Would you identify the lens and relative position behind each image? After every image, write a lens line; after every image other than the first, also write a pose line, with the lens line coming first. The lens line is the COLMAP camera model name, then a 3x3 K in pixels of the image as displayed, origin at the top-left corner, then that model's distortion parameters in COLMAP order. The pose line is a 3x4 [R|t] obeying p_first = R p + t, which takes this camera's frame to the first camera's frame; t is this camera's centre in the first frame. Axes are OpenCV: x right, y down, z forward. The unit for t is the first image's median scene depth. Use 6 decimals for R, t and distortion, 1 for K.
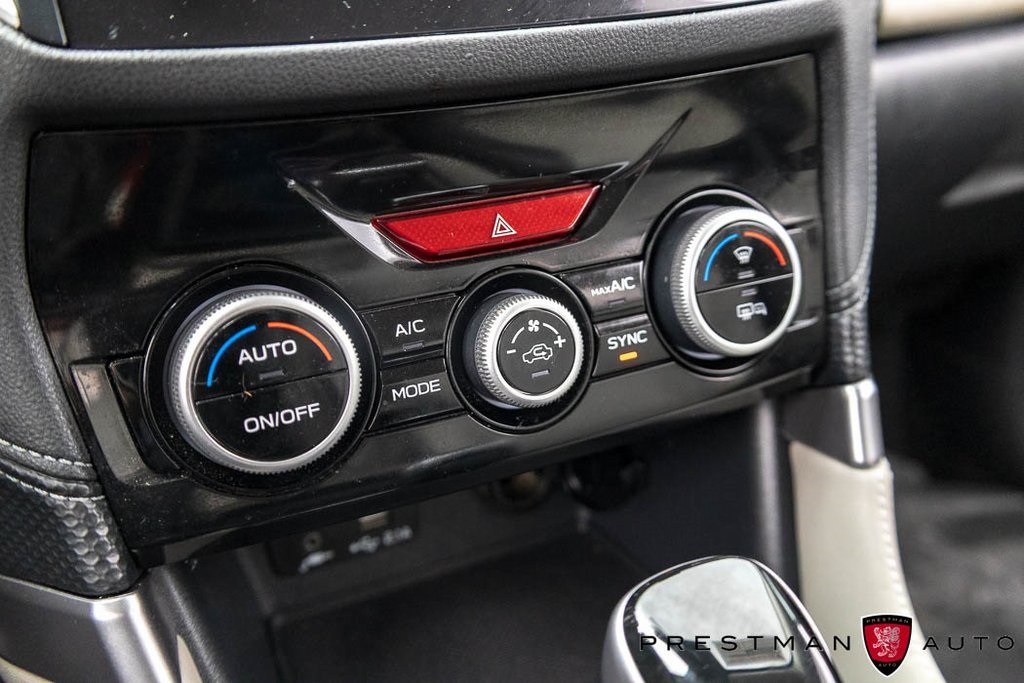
lens RADIAL K [[938.1, 0, 512.0], [0, 938.1, 341.5], [0, 0, 1]] dist [0.000197, 0.001288]
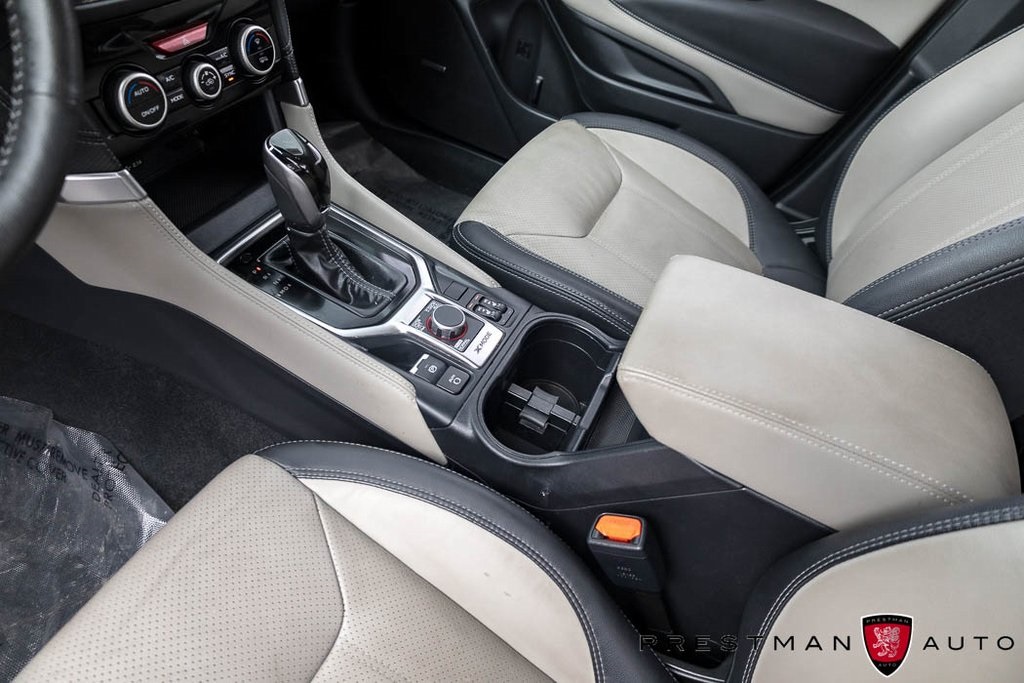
lens RADIAL K [[665.5, 0, 512.0], [0, 665.5, 341.5], [0, 0, 1]] dist [-0.006654, -0.000318]
pose [[0.755238, -0.346280, 0.556512, -0.749335], [0.088910, 0.895328, 0.436444, -0.089969], [-0.649393, -0.280140, 0.706973, -1.533747]]
